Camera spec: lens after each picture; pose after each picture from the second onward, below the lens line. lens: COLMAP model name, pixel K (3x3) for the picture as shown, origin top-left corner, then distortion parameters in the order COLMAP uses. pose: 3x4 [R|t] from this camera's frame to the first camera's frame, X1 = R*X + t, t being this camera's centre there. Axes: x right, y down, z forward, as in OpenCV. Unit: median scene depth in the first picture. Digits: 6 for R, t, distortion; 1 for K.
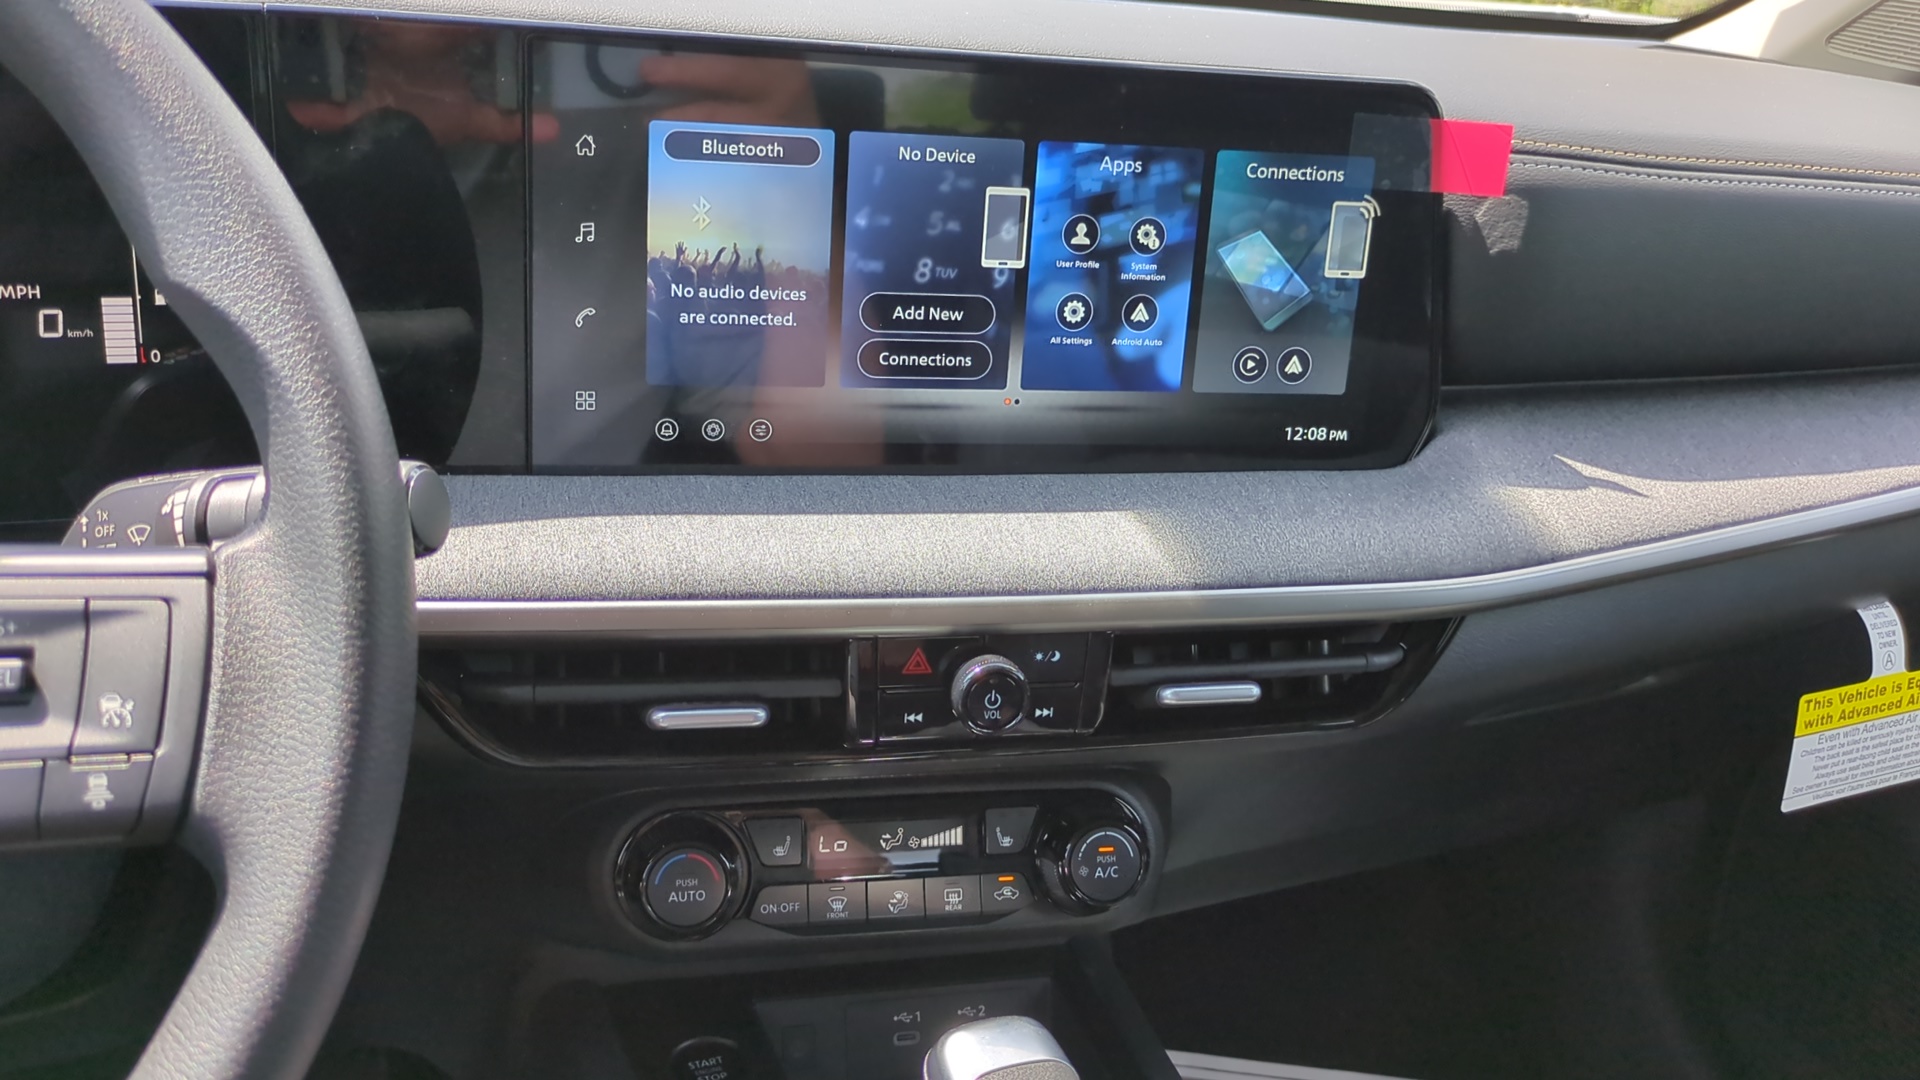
lens RADIAL K [[1692.5, 0, 960.0], [0, 1692.5, 540.0], [0, 0, 1]] dist [0.082883, -0.167312]
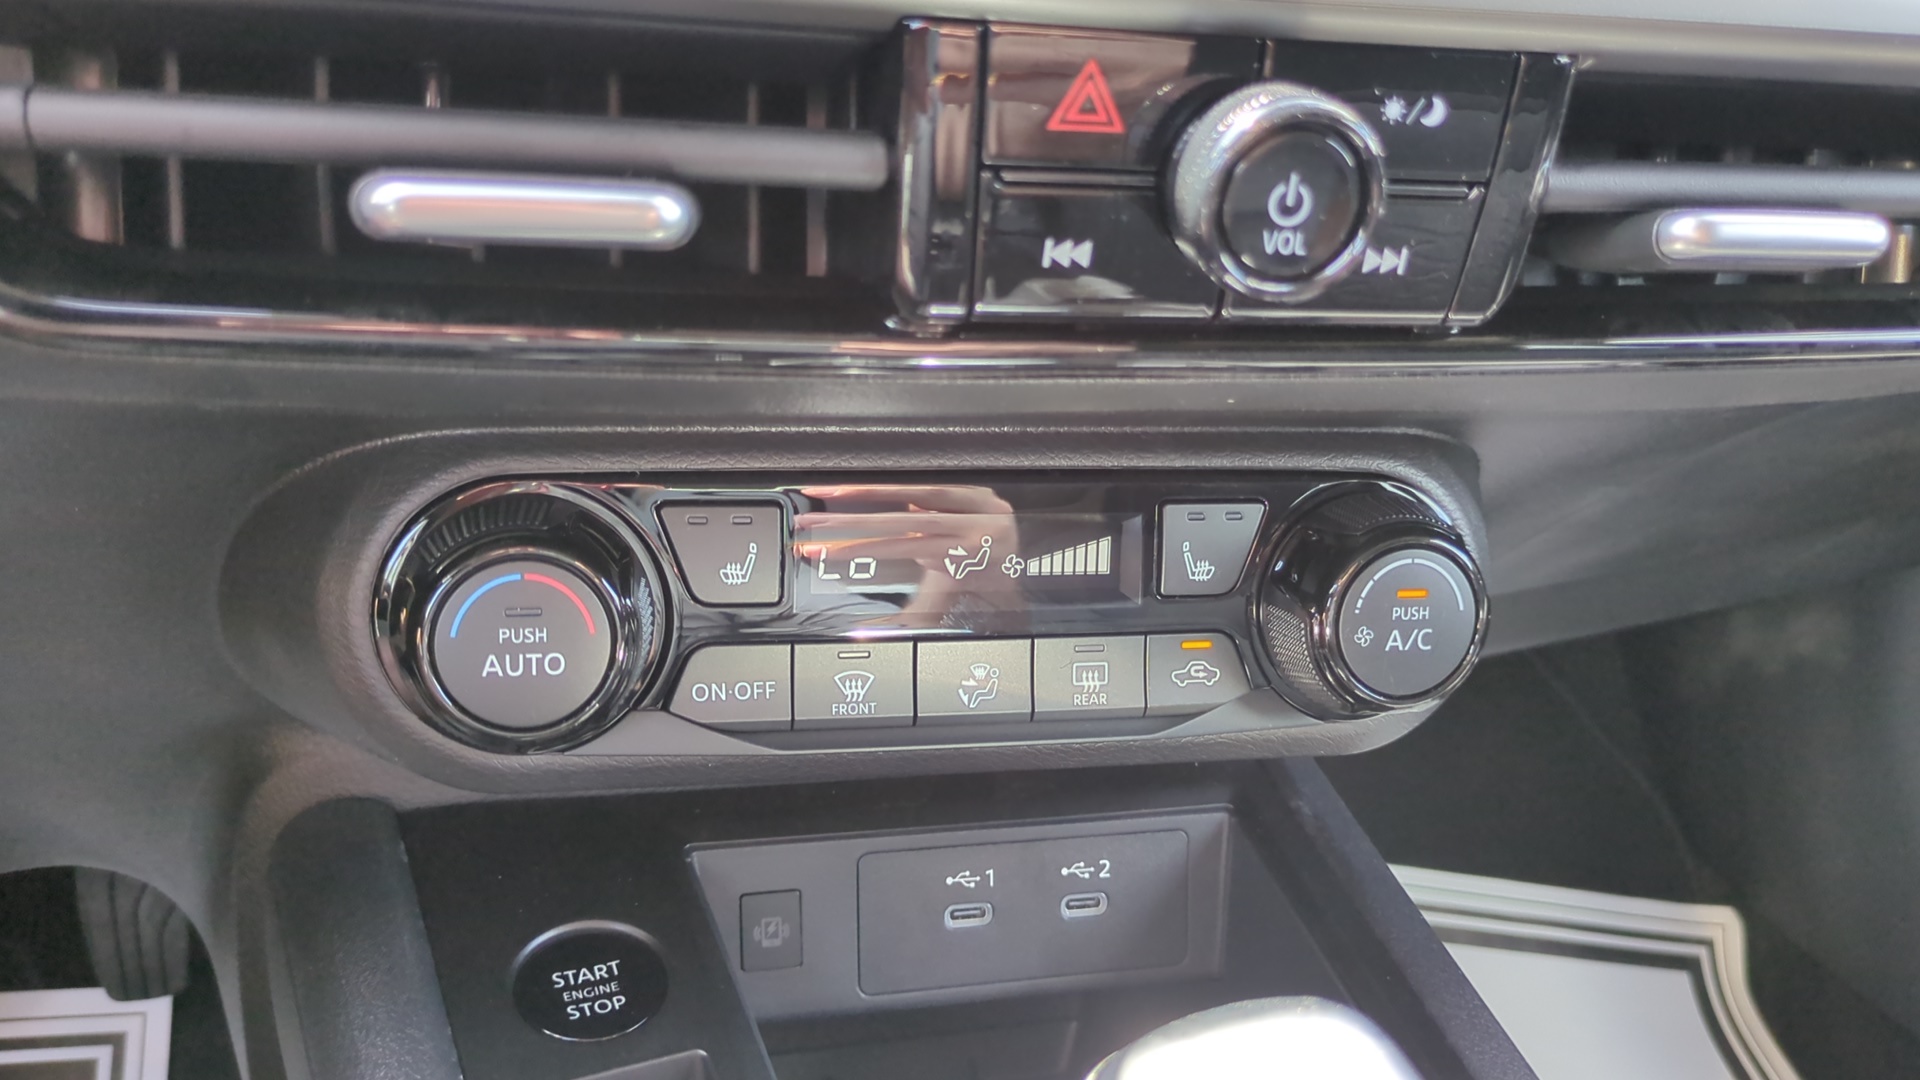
lens RADIAL K [[1692.5, 0, 960.0], [0, 1692.5, 540.0], [0, 0, 1]] dist [0.082883, -0.167312]
pose [[0.999387, 0.034384, 0.006576, -0.048692], [-0.034993, 0.986678, 0.158877, 0.100651], [-0.001025, -0.159009, 0.987277, 0.557507]]
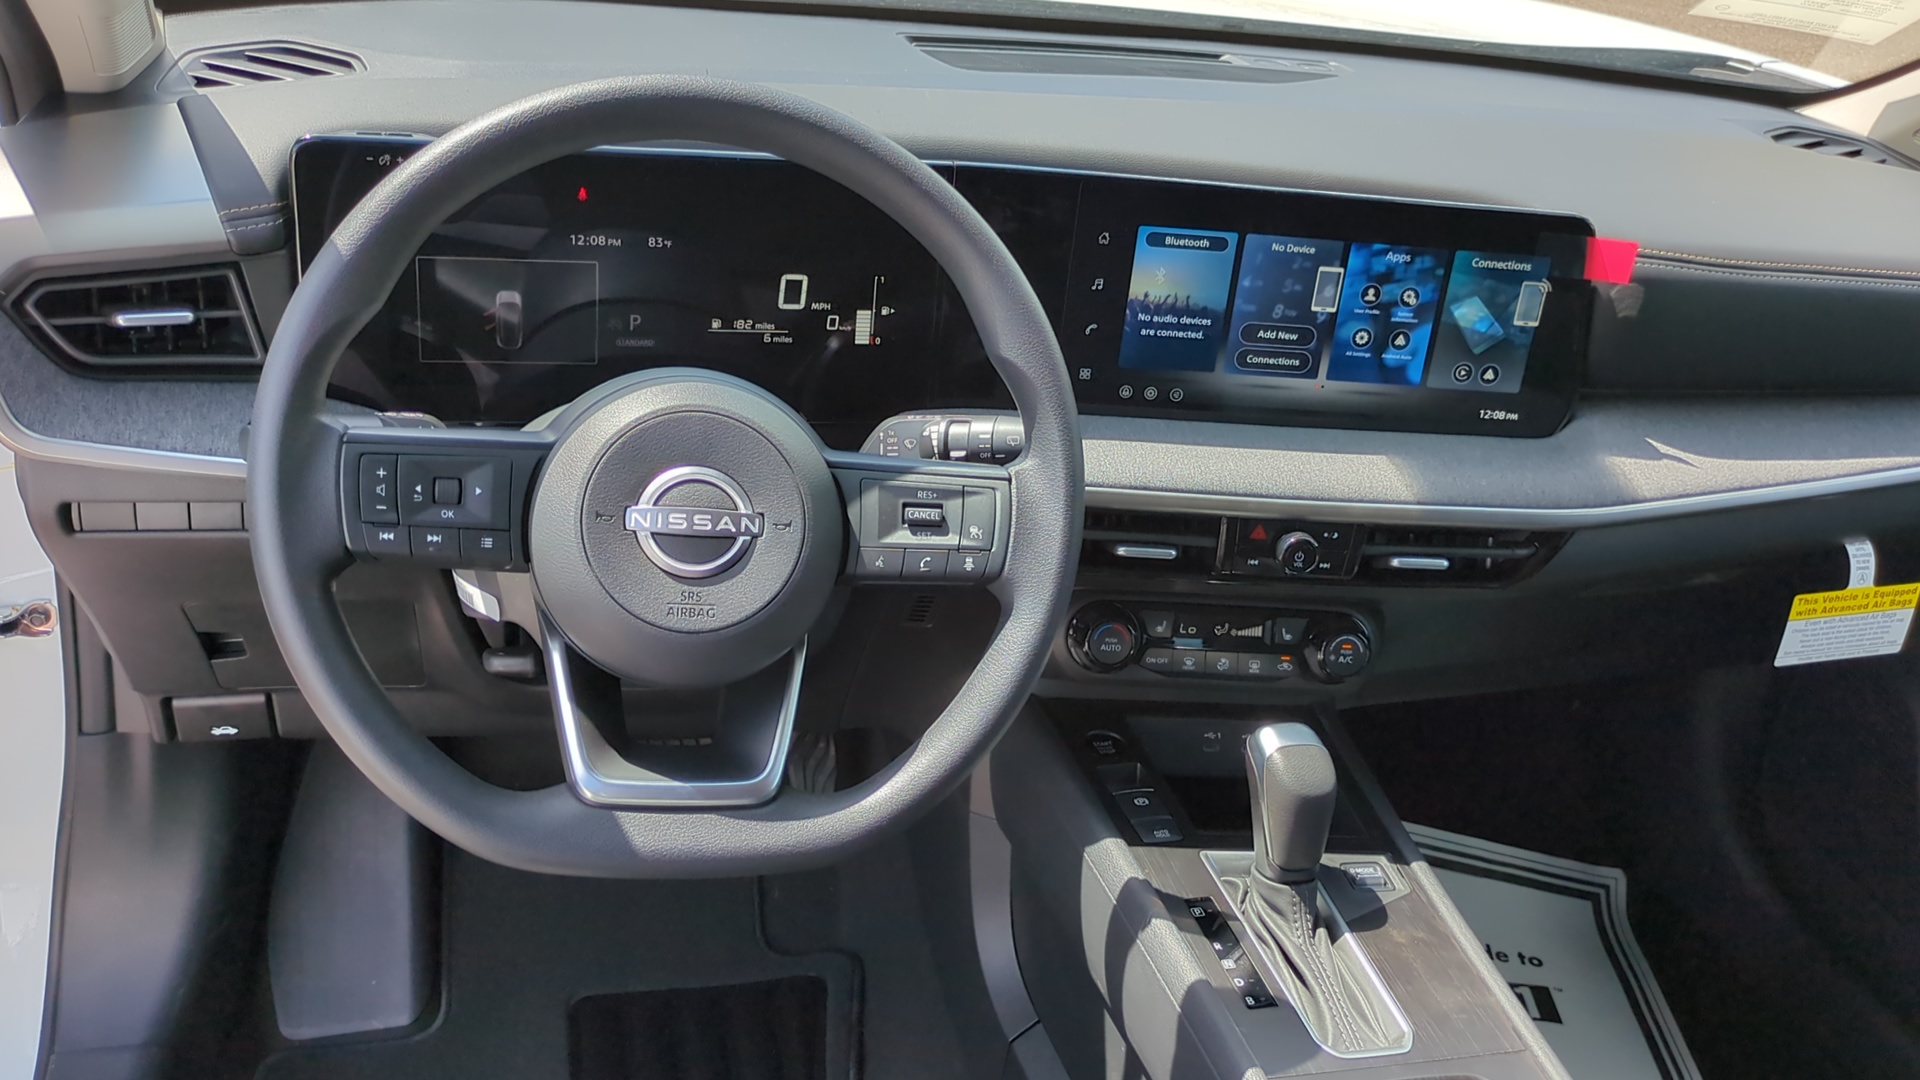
lens RADIAL K [[1692.5, 0, 960.0], [0, 1692.5, 540.0], [0, 0, 1]] dist [0.082883, -0.167312]
pose [[0.990808, 0.086322, -0.104156, -0.141243], [-0.075698, 0.991903, 0.101970, -0.076046], [0.112115, -0.093149, 0.989320, -0.789781]]
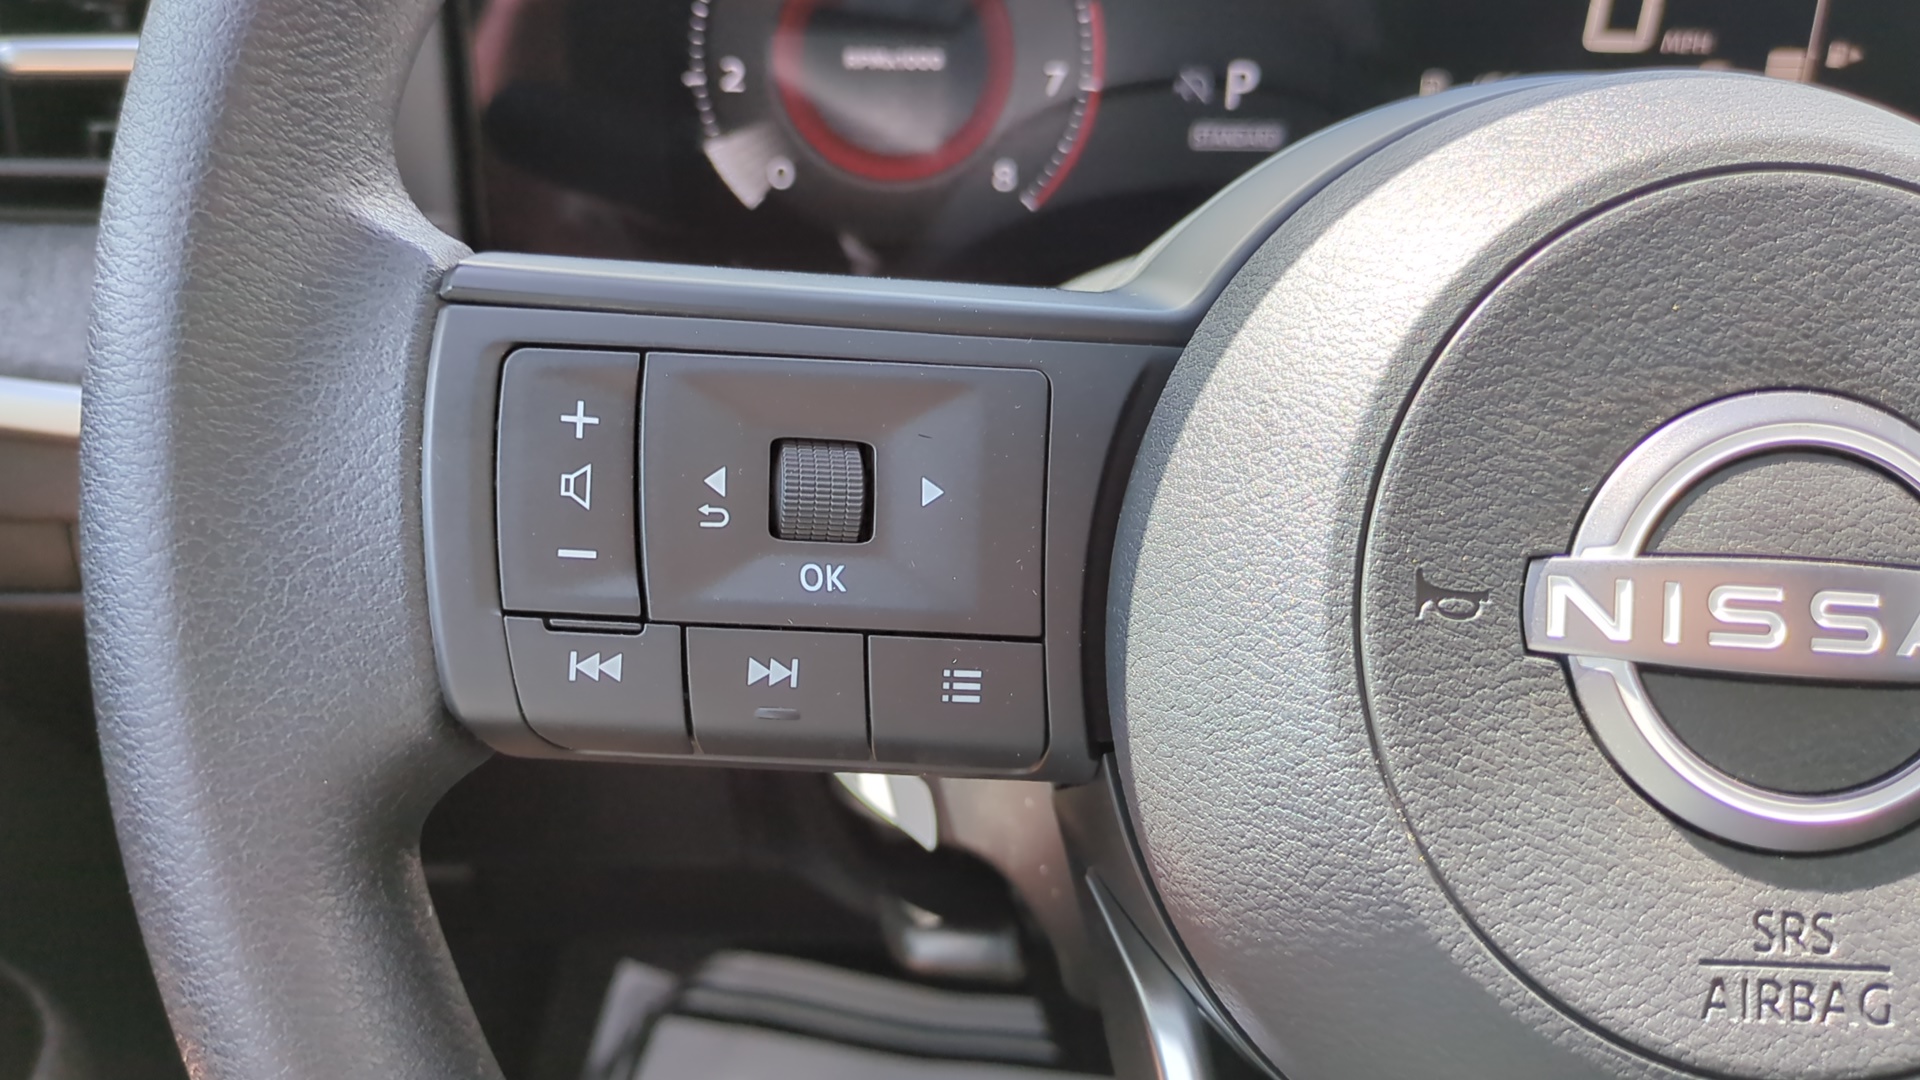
lens RADIAL K [[1519.4, 0, 960.0], [0, 1519.4, 540.0], [0, 0, 1]] dist [-0.007167, -0.005153]
pose [[0.960345, 0.092953, -0.262864, -0.548596], [-0.066359, 0.991899, 0.108316, 0.021246], [0.270803, -0.086578, 0.958733, 0.144184]]
